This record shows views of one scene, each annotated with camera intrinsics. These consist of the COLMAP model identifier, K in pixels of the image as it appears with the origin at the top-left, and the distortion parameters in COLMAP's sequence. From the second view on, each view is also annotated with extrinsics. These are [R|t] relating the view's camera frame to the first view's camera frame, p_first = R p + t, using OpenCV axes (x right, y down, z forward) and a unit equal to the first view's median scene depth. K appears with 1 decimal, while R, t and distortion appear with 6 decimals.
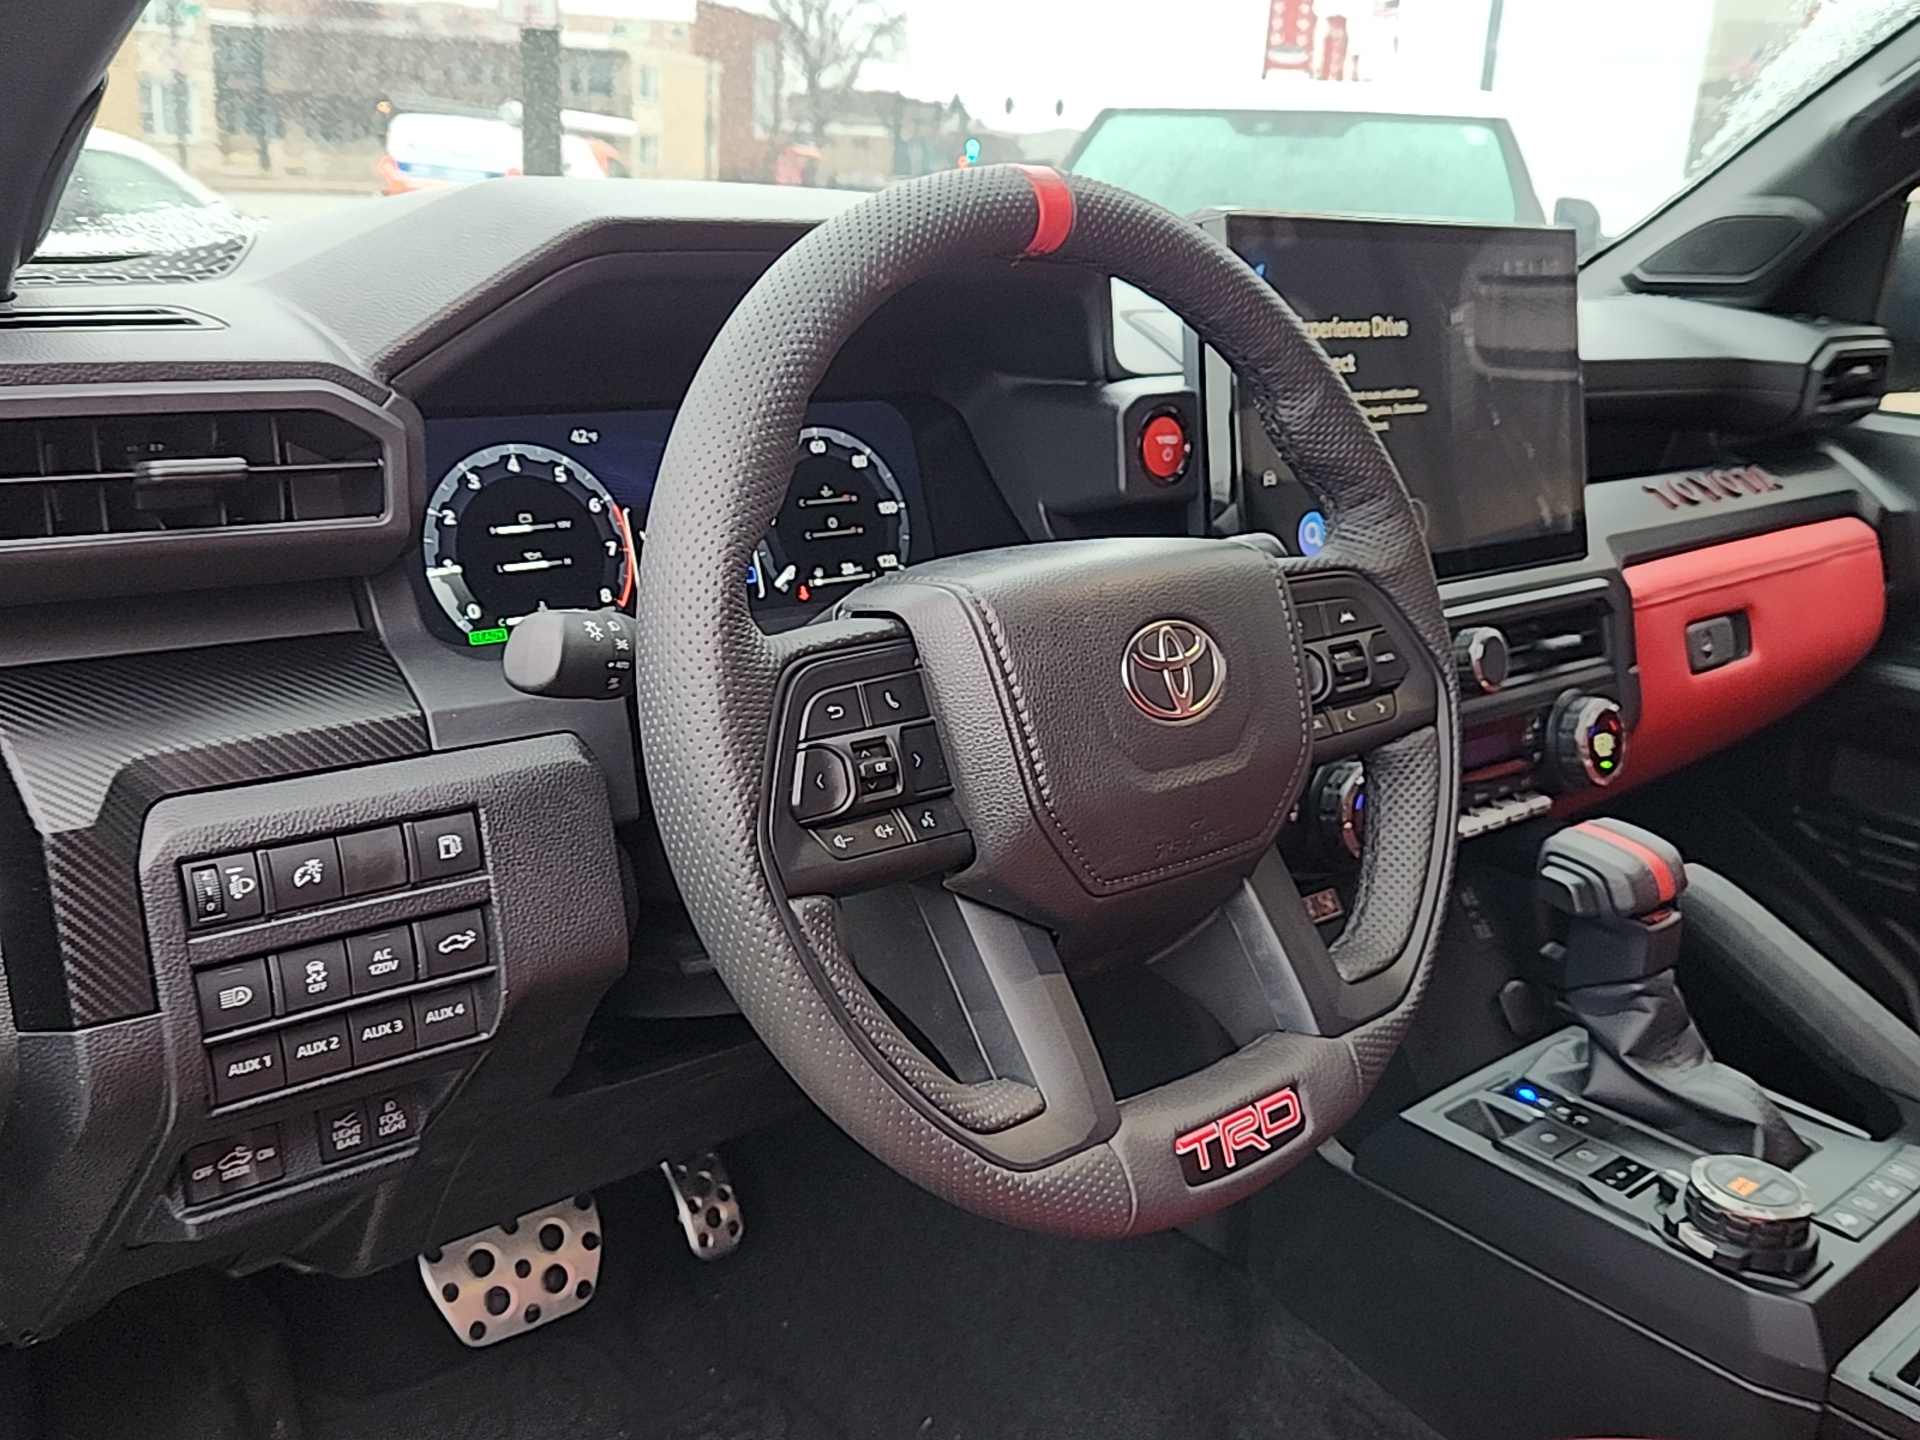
lens RADIAL K [[1748.2, 0, 996.2], [0, 1748.2, 694.2], [0, 0, 1]] dist [0.109433, -0.199135]
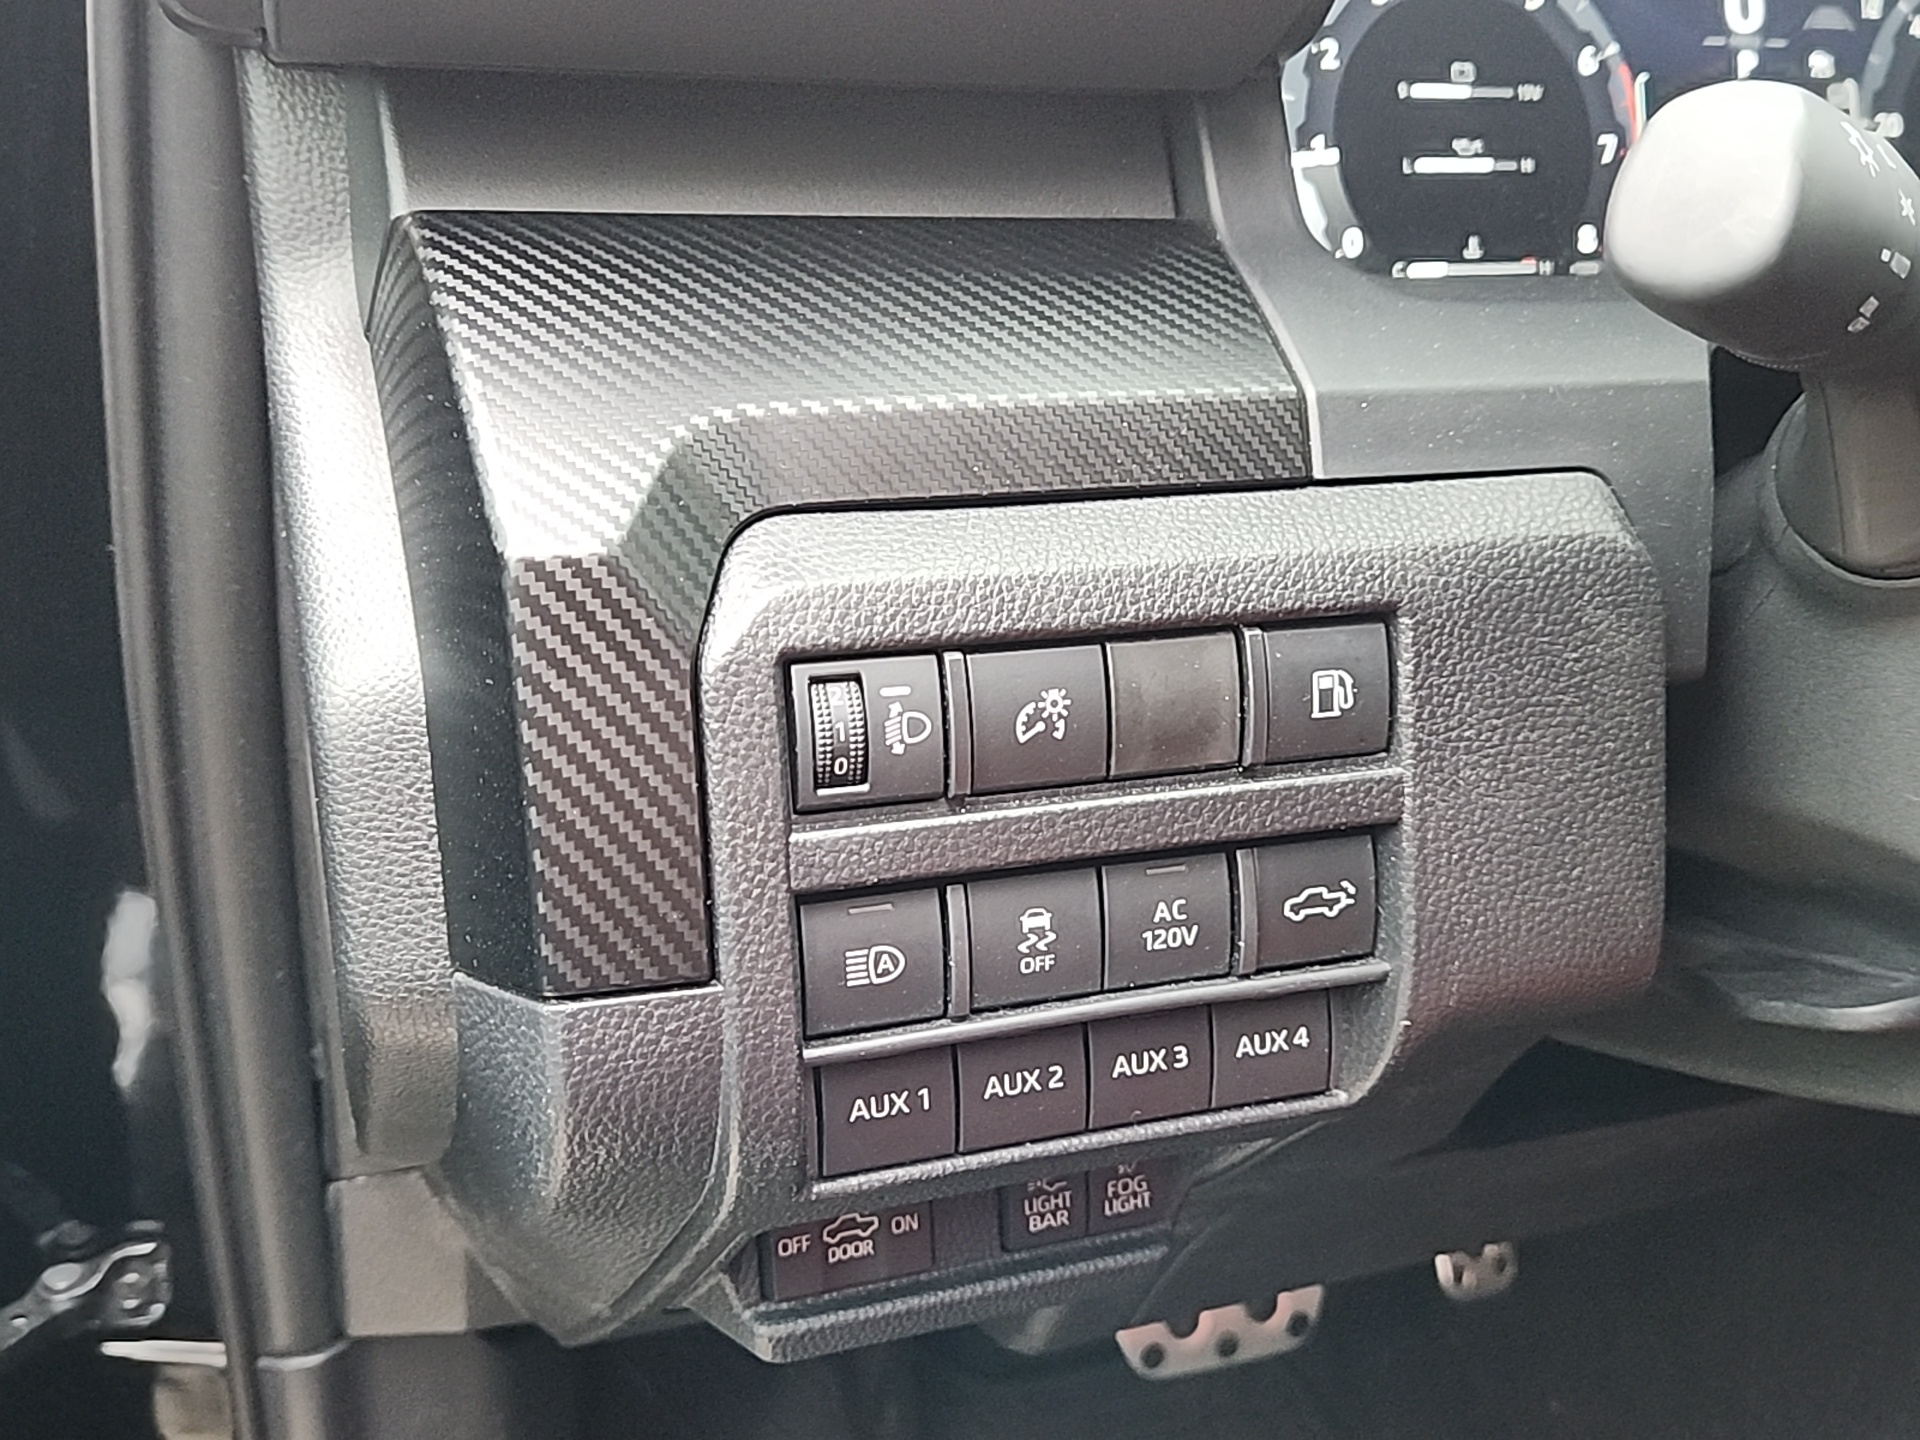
lens RADIAL K [[1693.7, 0, 960.0], [0, 1693.7, 720.0], [0, 0, 1]] dist [0.065849, -0.063505]
pose [[0.925001, 0.130442, -0.356872, -0.248270], [-0.092710, 0.988320, 0.120946, 0.050577], [0.368481, -0.078790, 0.926291, 0.578930]]
